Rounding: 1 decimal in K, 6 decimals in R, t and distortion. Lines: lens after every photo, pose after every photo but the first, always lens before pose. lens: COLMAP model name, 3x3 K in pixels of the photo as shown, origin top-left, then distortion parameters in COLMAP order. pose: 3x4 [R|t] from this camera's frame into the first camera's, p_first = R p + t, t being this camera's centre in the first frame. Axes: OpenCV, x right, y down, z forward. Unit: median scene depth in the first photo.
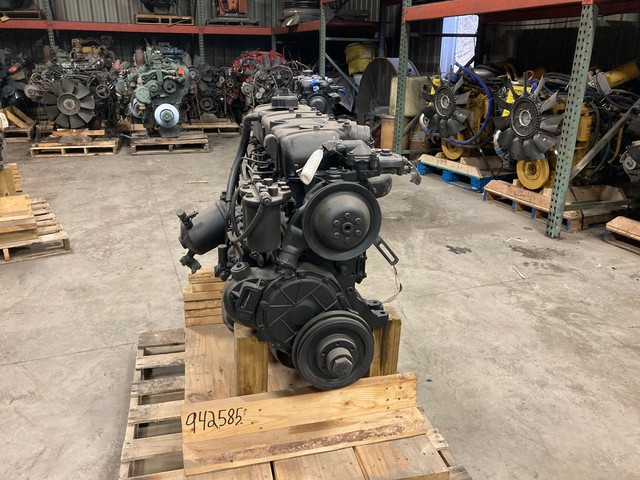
lens RADIAL K [[526.7, 0, 320.0], [0, 526.7, 240.0], [0, 0, 1]] dist [0.015988, 0.003445]
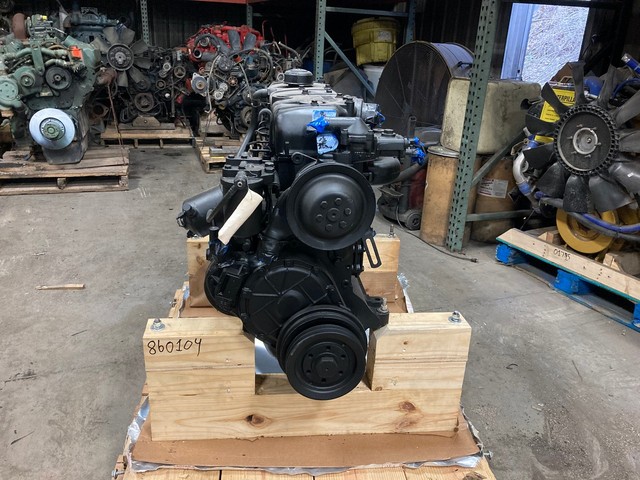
lens RADIAL K [[526.7, 0, 320.0], [0, 526.7, 240.0], [0, 0, 1]] dist [0.015988, 0.003445]
pose [[0.999188, 0.025194, 0.031447, -0.010373], [-0.026125, 0.999221, 0.029570, -0.137768], [-0.030678, -0.030367, 0.999068, 0.404017]]
